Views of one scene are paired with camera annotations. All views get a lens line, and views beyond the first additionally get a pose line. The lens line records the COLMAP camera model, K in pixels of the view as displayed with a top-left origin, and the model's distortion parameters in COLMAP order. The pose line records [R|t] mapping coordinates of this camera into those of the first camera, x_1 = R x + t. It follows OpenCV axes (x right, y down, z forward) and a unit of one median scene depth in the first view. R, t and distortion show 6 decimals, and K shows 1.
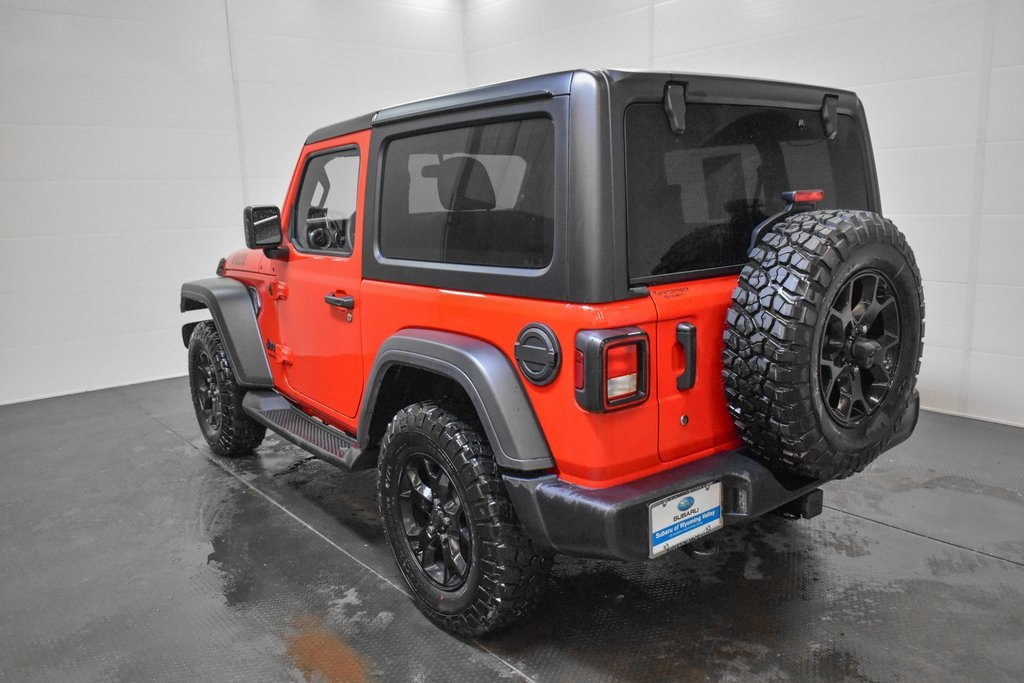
lens RADIAL K [[791.1, 0, 512.0], [0, 791.1, 341.5], [0, 0, 1]] dist [-0.013332, -0.006977]
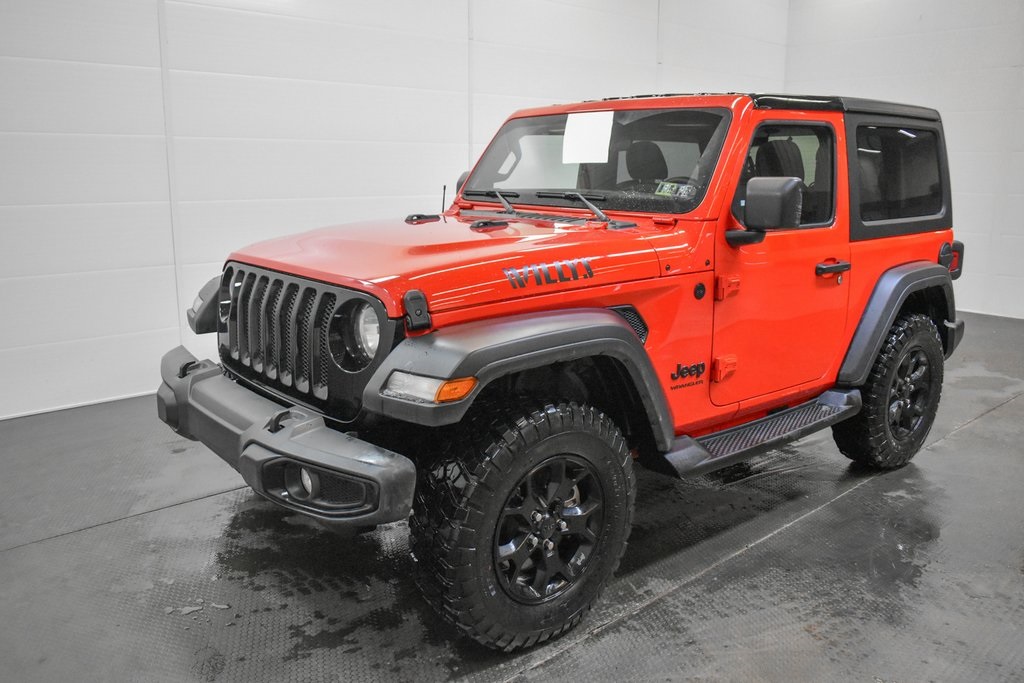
lens RADIAL K [[791.1, 0, 512.0], [0, 791.1, 341.5], [0, 0, 1]] dist [-0.013332, -0.006977]
pose [[-0.037582, -0.186438, 0.981748, -1.966749], [0.182109, 0.964713, 0.190174, -0.367902], [-0.982560, 0.185932, -0.002304, 2.261003]]
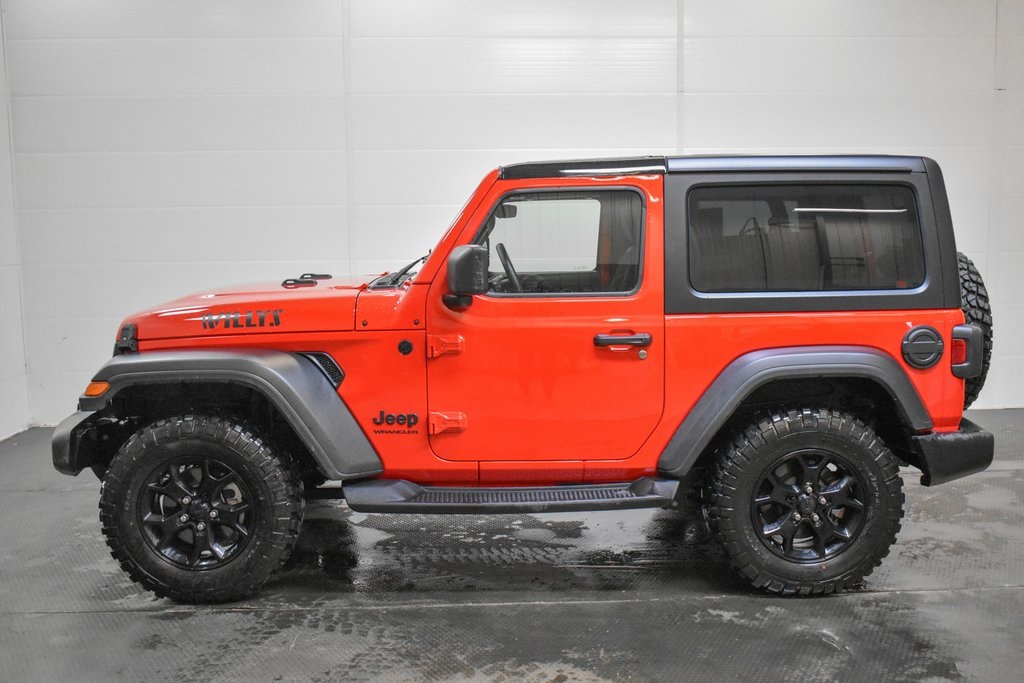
lens RADIAL K [[954.8, 0, 512.6], [0, 954.8, 370.3], [0, 0, 1]] dist [-0.024995, -0.015328]
pose [[0.575519, -0.099481, 0.811715, -1.982341], [0.140588, 0.989832, 0.021631, -0.092938], [-0.805613, 0.101669, 0.583653, 0.659538]]
